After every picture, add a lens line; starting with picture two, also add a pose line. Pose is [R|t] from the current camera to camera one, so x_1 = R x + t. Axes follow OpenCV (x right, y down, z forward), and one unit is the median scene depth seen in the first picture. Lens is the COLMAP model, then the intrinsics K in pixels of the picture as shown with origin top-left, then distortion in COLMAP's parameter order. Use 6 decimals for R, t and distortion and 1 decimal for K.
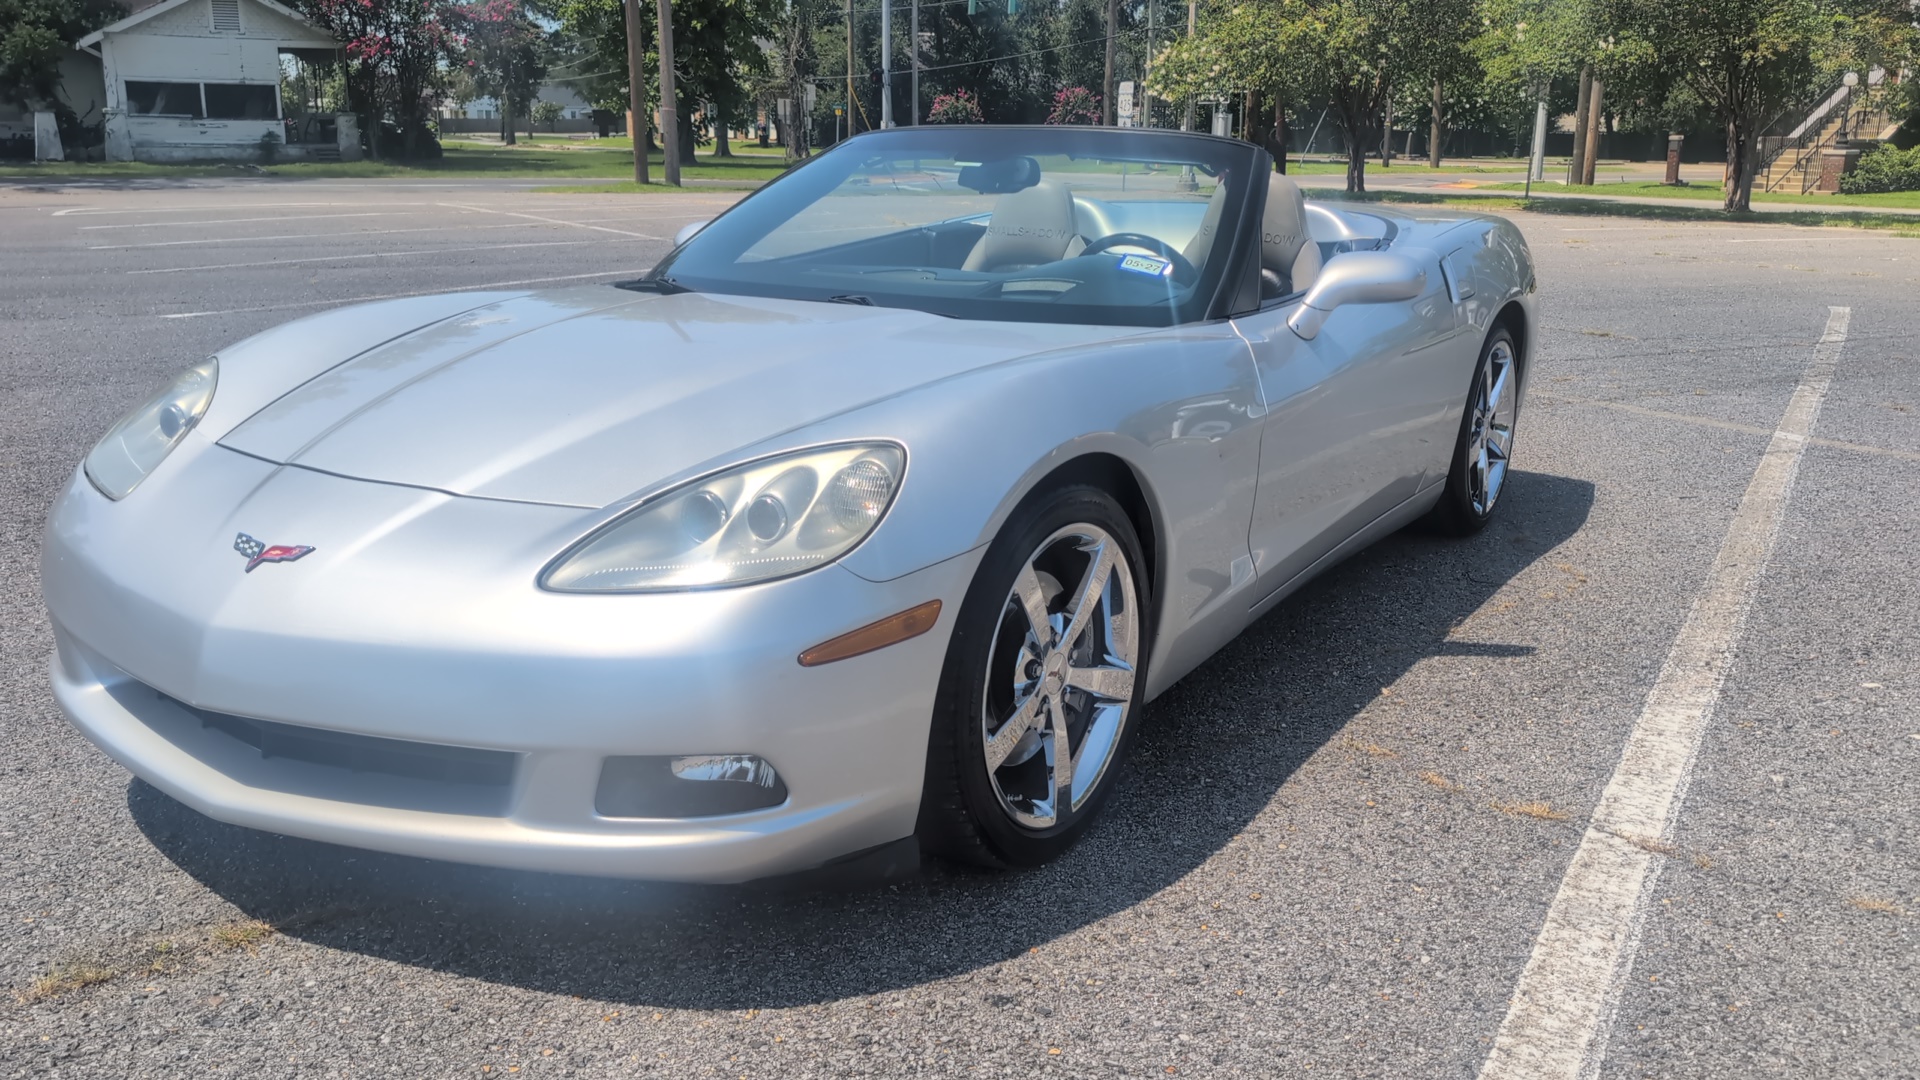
lens RADIAL K [[1618.6, 0, 968.5], [0, 1618.6, 536.3], [0, 0, 1]] dist [0.012883, -0.008621]
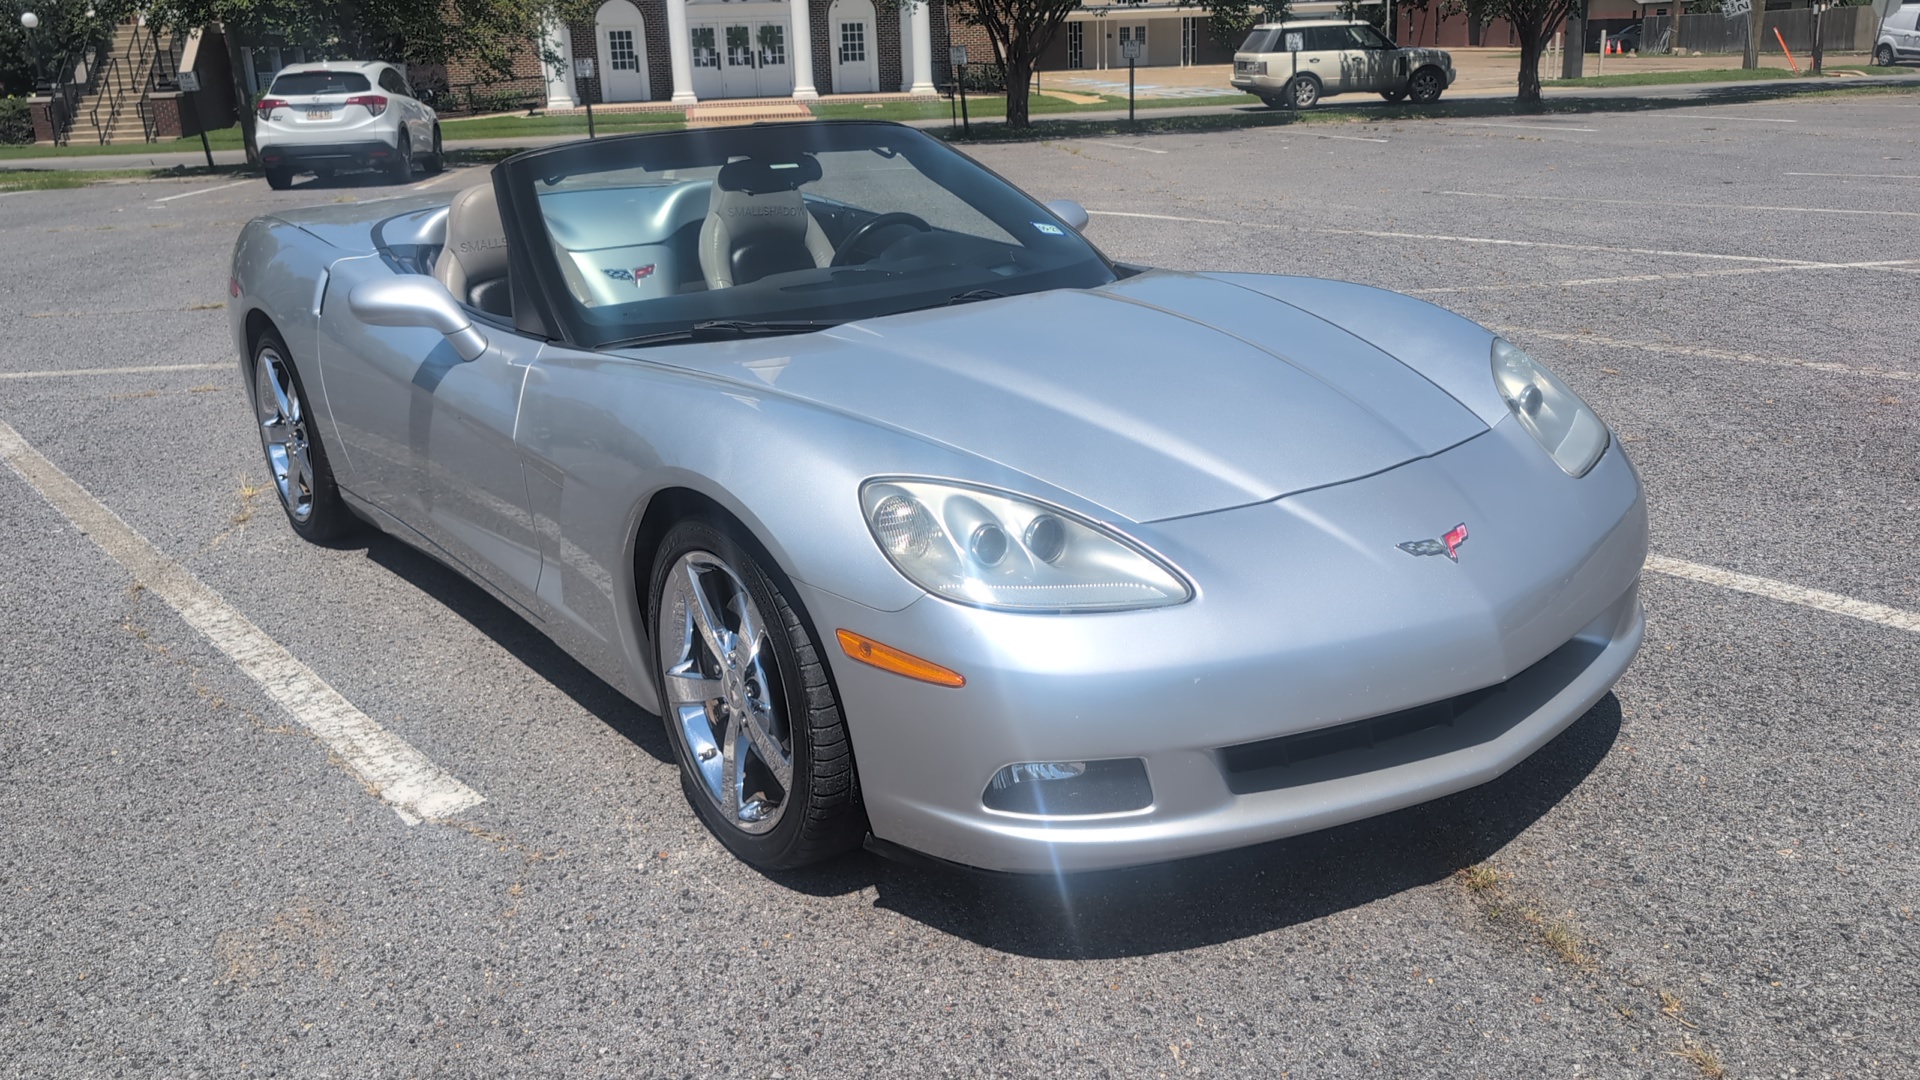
lens RADIAL K [[1618.6, 0, 958.9], [0, 1618.6, 536.8], [0, 0, 1]] dist [0.012883, -0.008621]
pose [[0.378493, -0.293960, 0.877685, -1.091027], [0.265043, 0.942943, 0.201520, -0.218472], [-0.886846, 0.156351, 0.434809, 0.577015]]
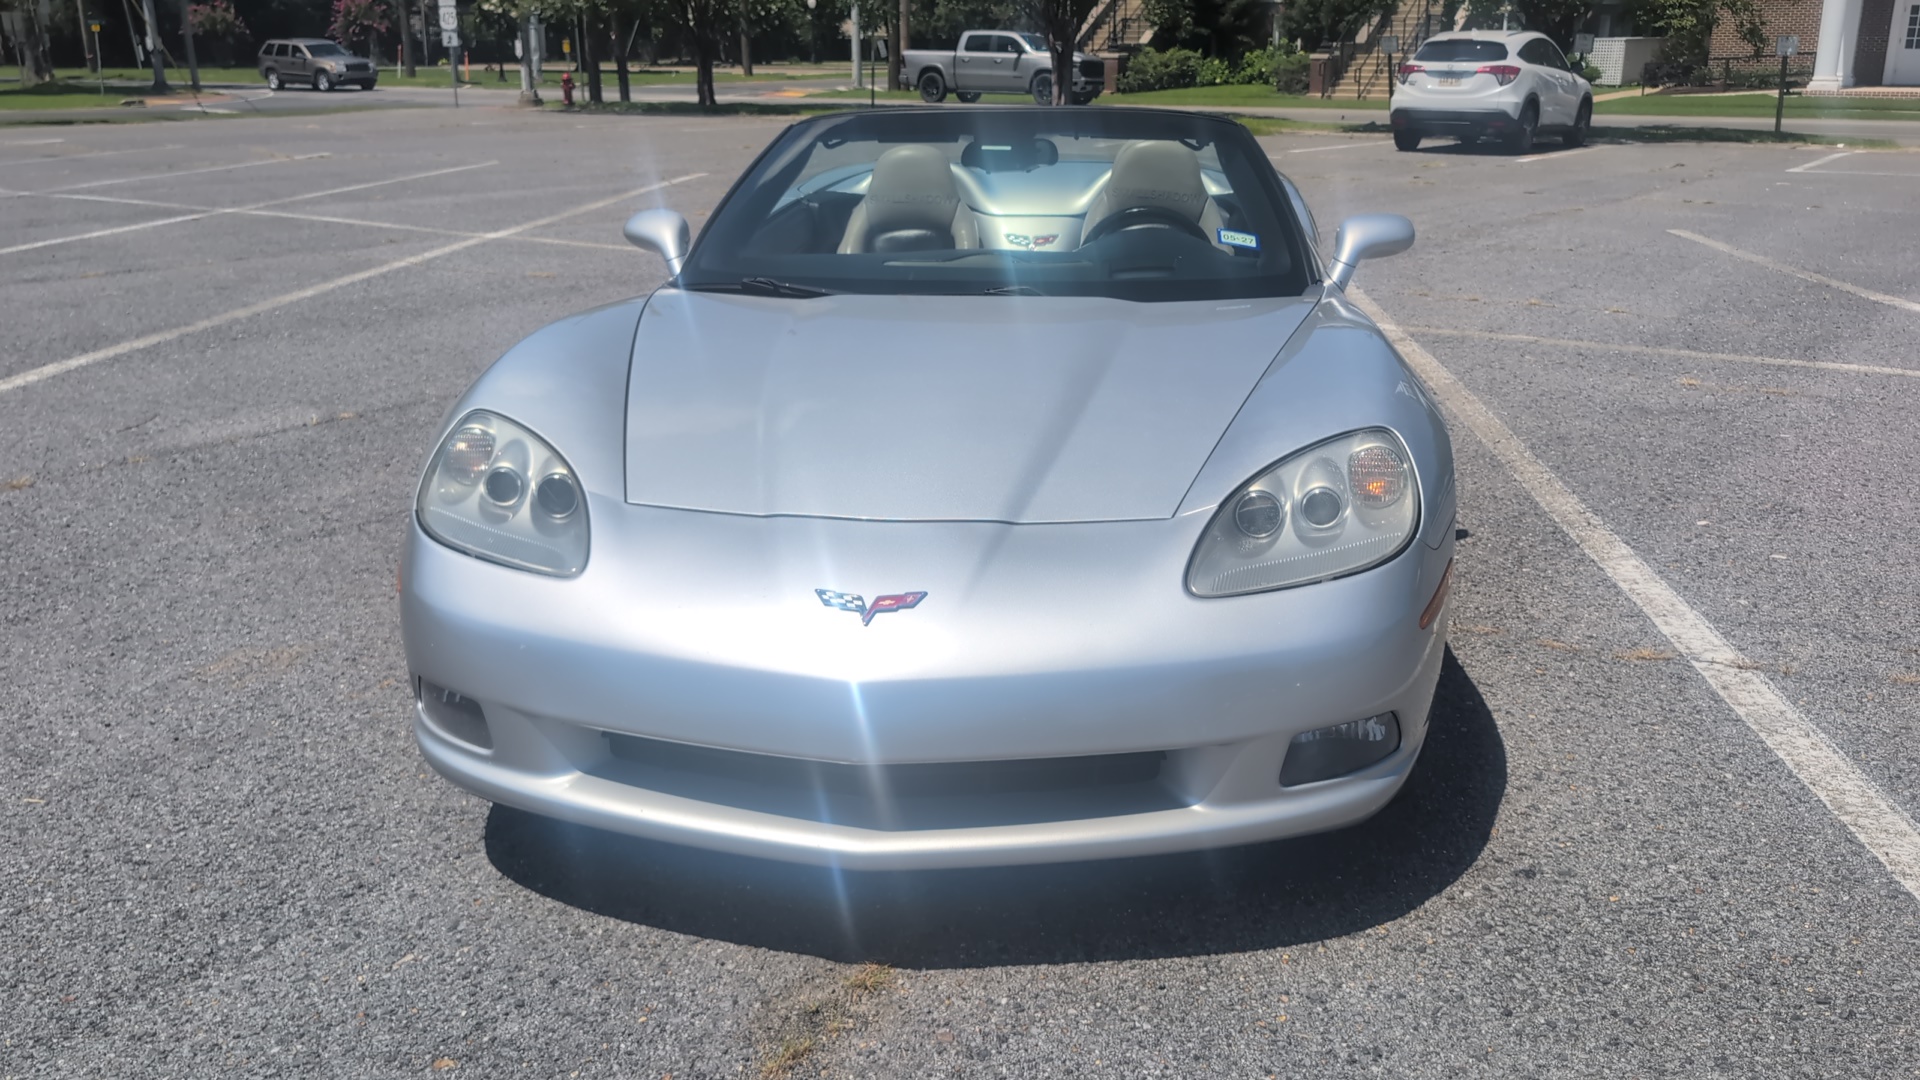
lens RADIAL K [[1618.6, 0, 974.8], [0, 1618.6, 527.2], [0, 0, 1]] dist [0.012883, -0.008621]
pose [[0.909028, -0.134182, 0.394542, -0.546144], [0.114666, 0.990736, 0.072754, -0.074052], [-0.400649, -0.020895, 0.915993, 0.034188]]
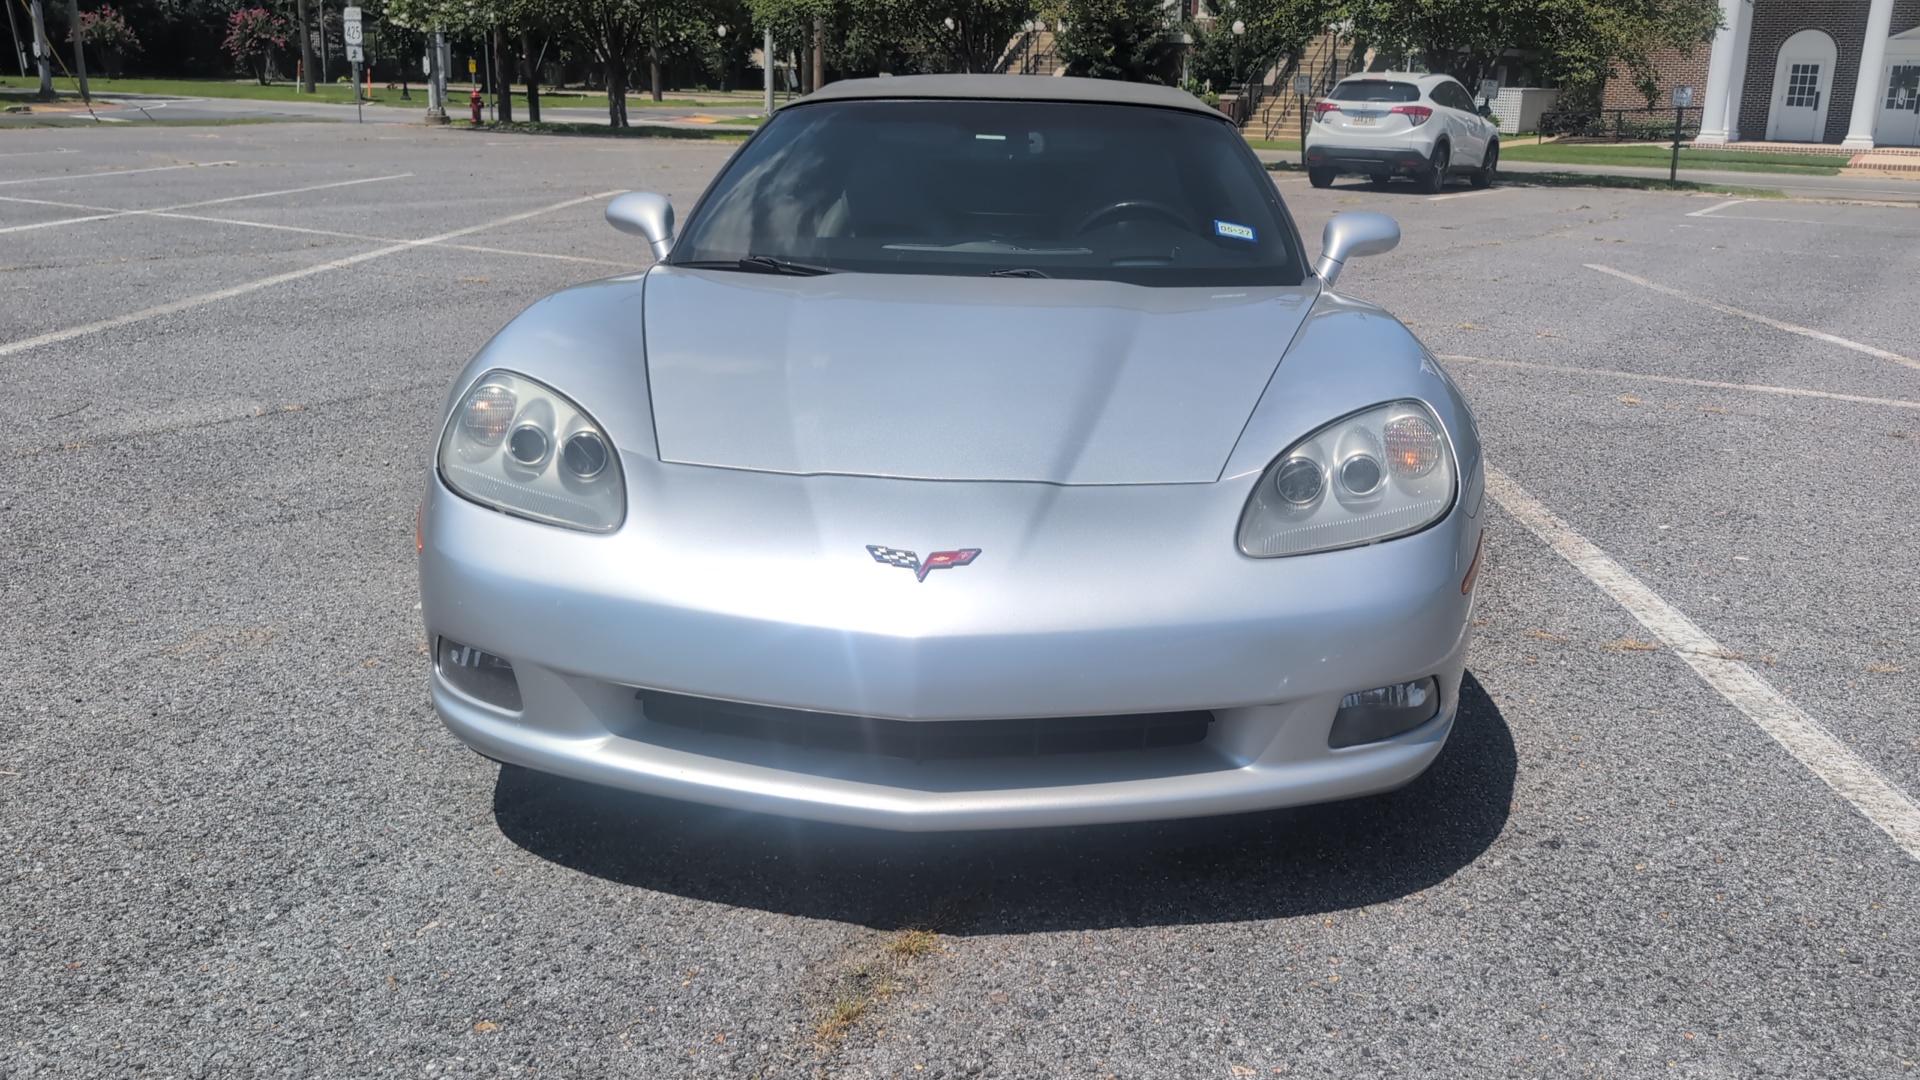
lens RADIAL K [[1618.6, 0, 975.3], [0, 1618.6, 535.4], [0, 0, 1]] dist [0.012883, -0.008621]
pose [[0.884568, -0.116809, 0.451547, -0.607981], [0.098780, 0.993088, 0.063392, -0.046600], [-0.455831, -0.011471, 0.889992, 0.069683]]
